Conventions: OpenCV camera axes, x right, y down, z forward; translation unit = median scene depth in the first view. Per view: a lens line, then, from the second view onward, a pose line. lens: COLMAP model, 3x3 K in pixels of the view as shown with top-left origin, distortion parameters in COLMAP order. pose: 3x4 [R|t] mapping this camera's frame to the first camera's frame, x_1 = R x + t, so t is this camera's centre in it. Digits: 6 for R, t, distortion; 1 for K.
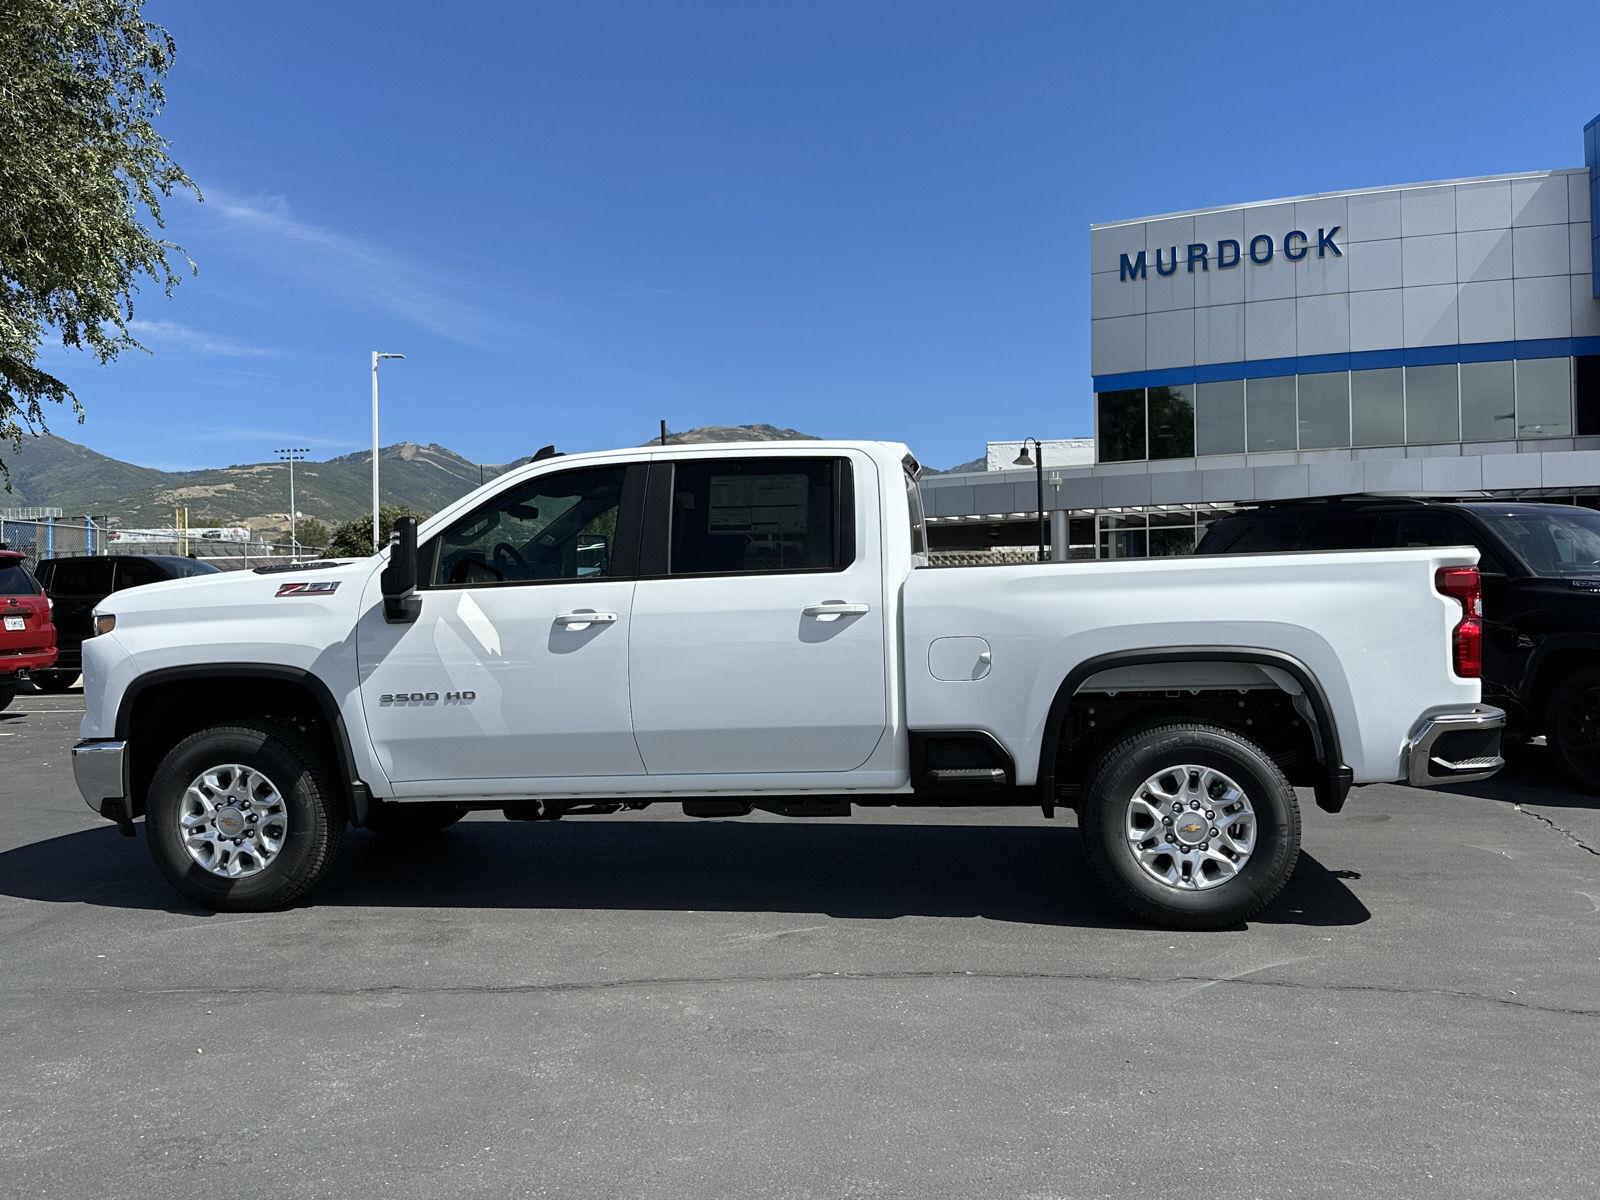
lens RADIAL K [[1417.1, 0, 800.0], [0, 1417.1, 600.0], [0, 0, 1]] dist [-0.001483, -0.012488]
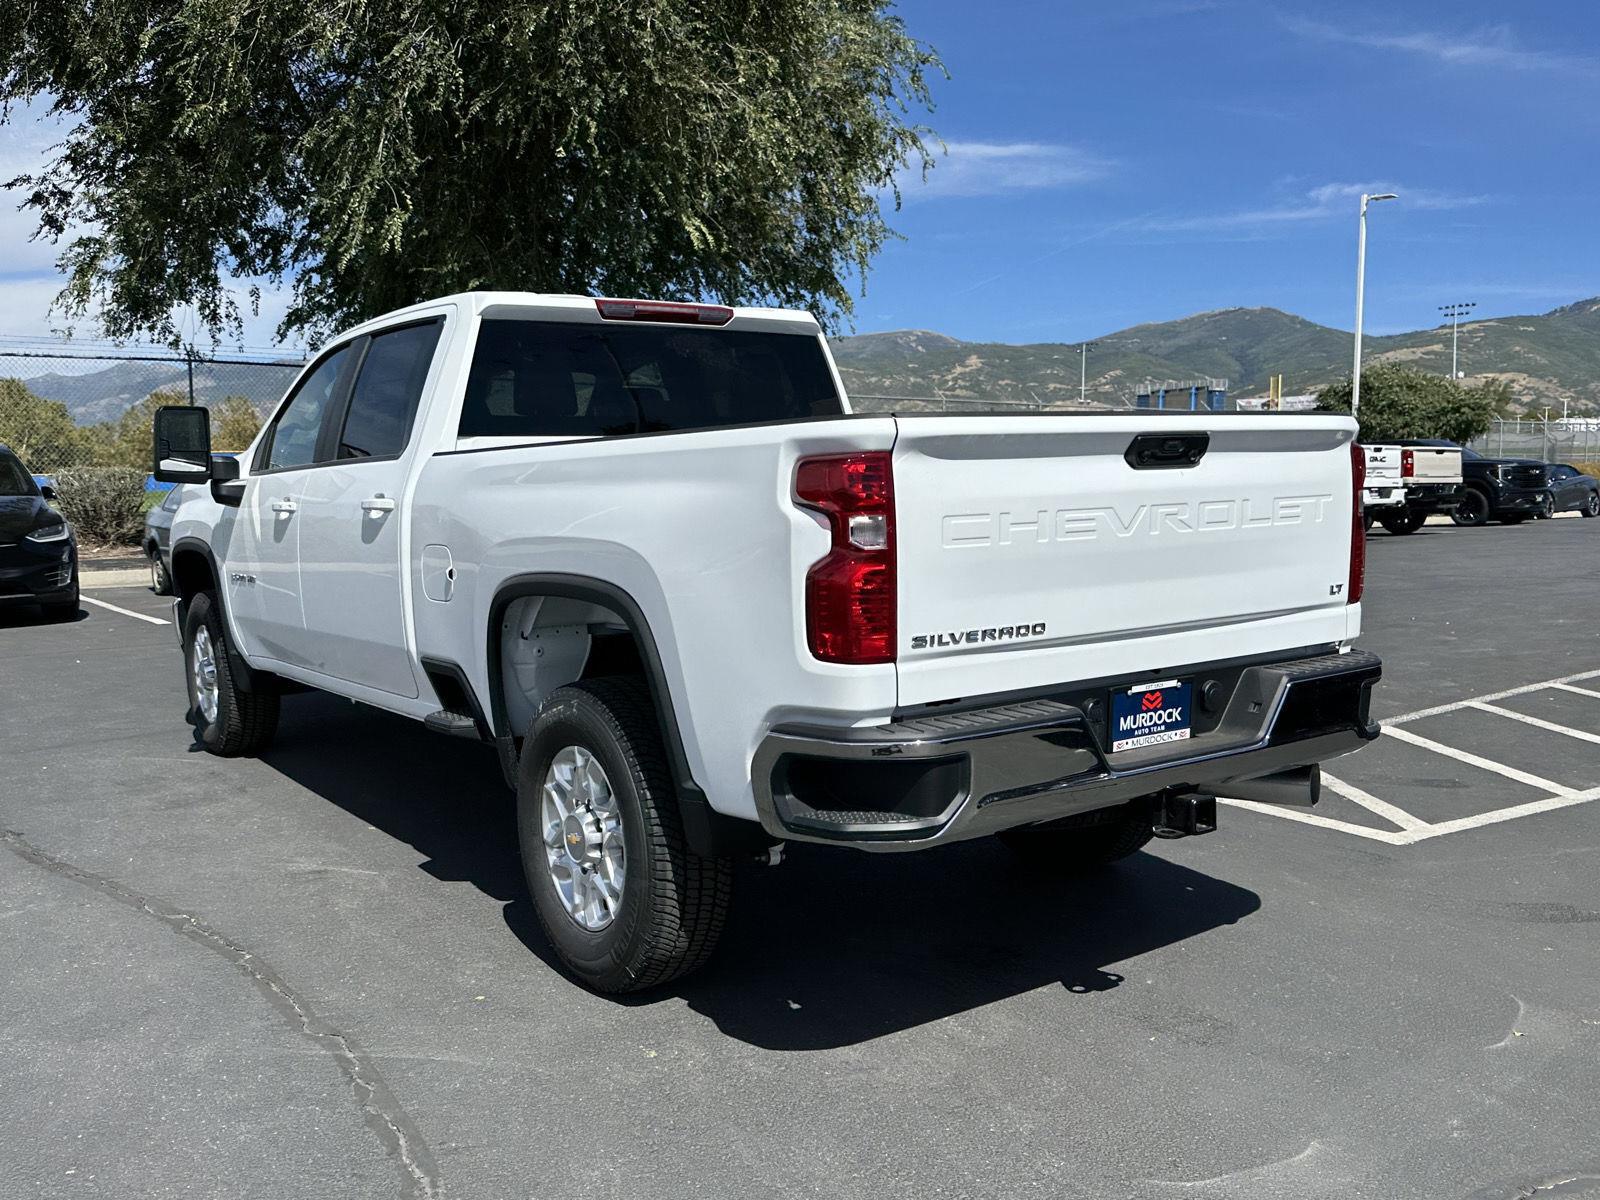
lens RADIAL K [[1402.4, 0, 800.0], [0, 1402.4, 600.0], [0, 0, 1]] dist [0.137798, -0.247173]
pose [[0.691196, 0.071196, -0.719152, 0.847676], [-0.003306, 0.995436, 0.095371, -0.019519], [0.722660, -0.063542, 0.688277, 0.620658]]
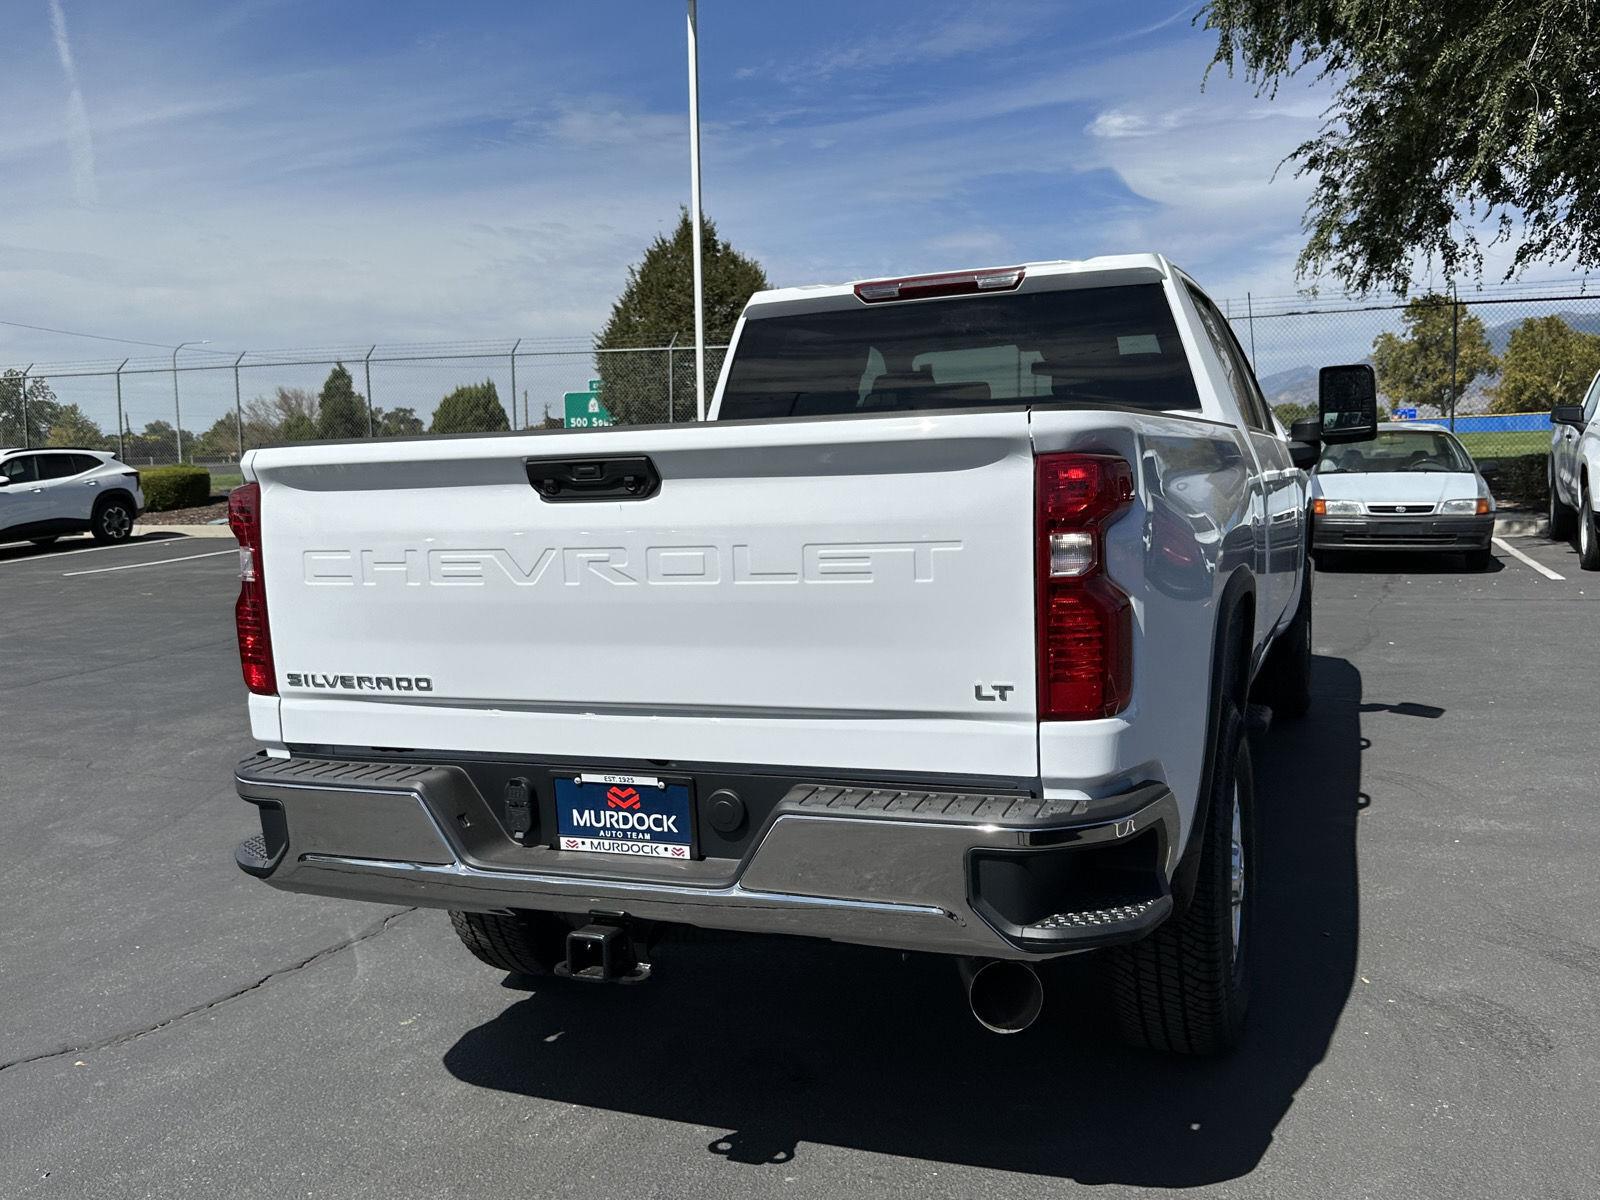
lens RADIAL K [[1395.7, 0, 800.0], [0, 1395.7, 600.0], [0, 0, 1]] dist [0.144035, -0.290364]
pose [[-0.246161, 0.130650, -0.960383, 0.947615], [0.029450, 0.991424, 0.127324, -0.042945], [0.968782, 0.003059, -0.247897, 1.340377]]
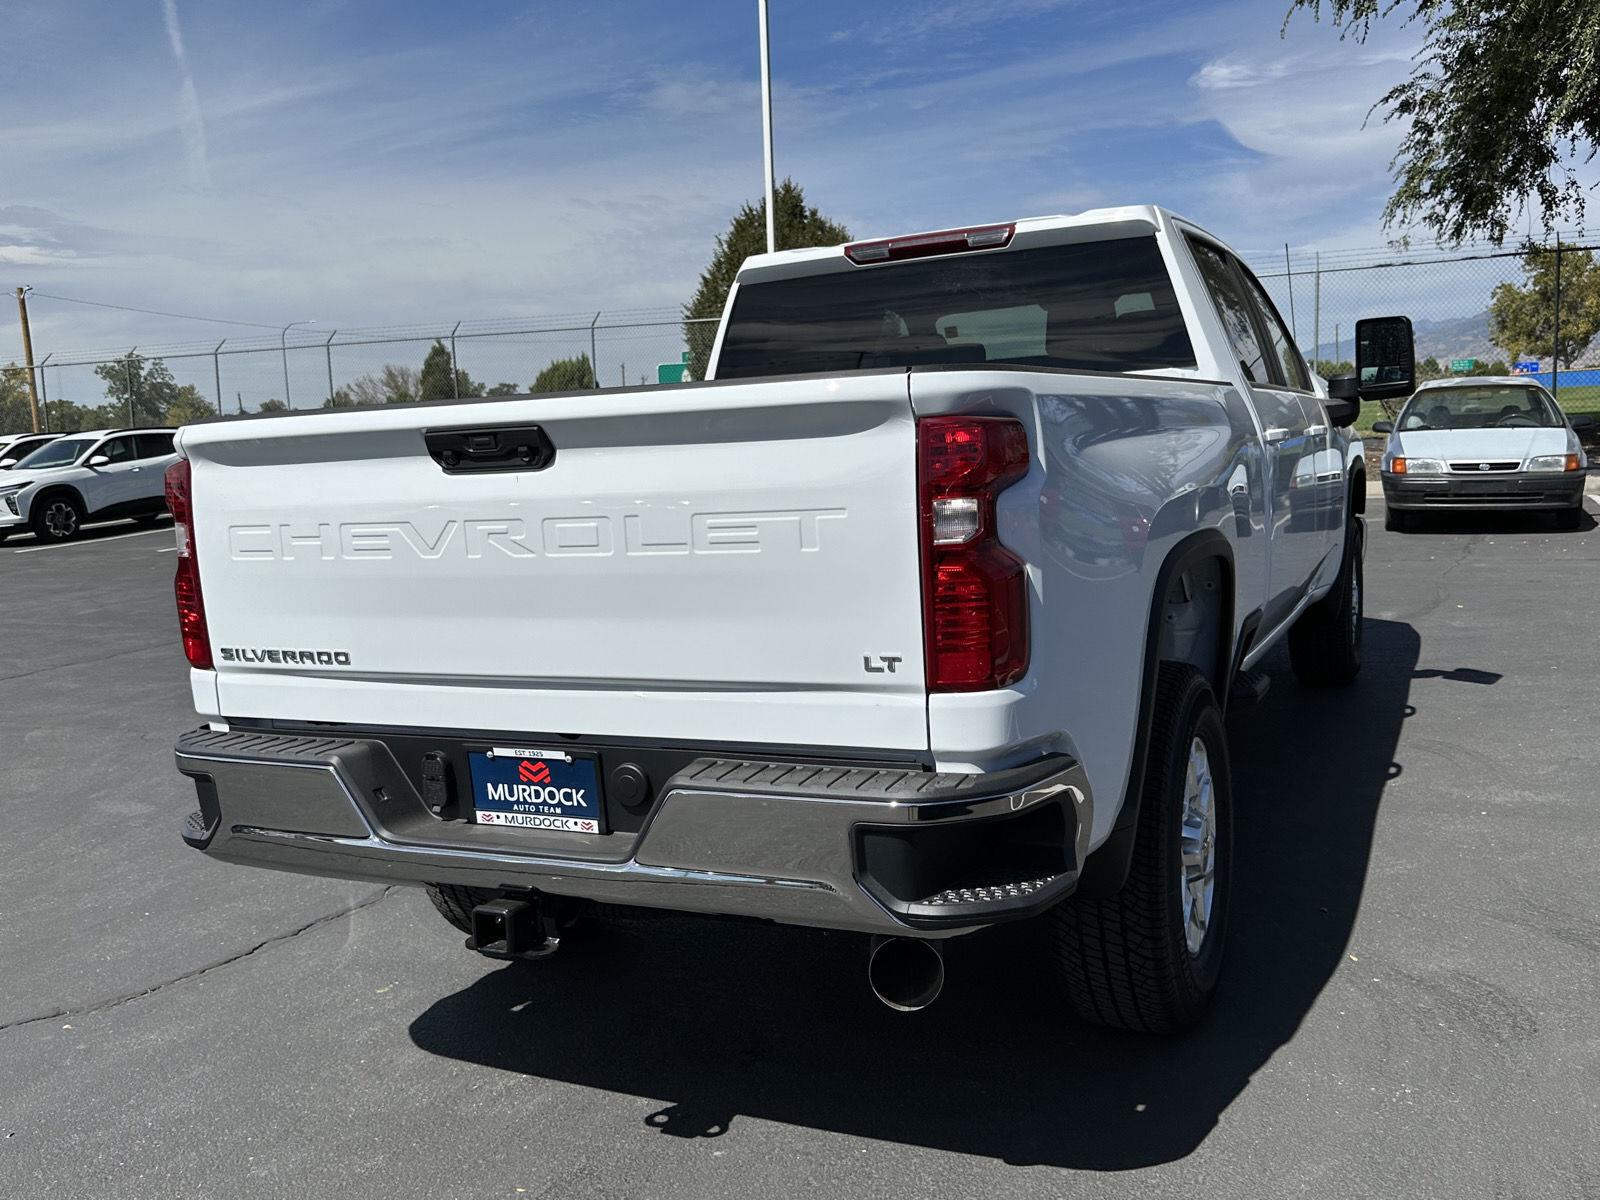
lens RADIAL K [[1392.7, 0, 798.9], [0, 1392.7, 603.7], [0, 0, 1]] dist [0.152626, -0.314180]
pose [[-0.313903, 0.157309, -0.936333, 0.918652], [0.049264, 0.987549, 0.149398, -0.039468], [0.948176, 0.000769, -0.317744, 1.399707]]
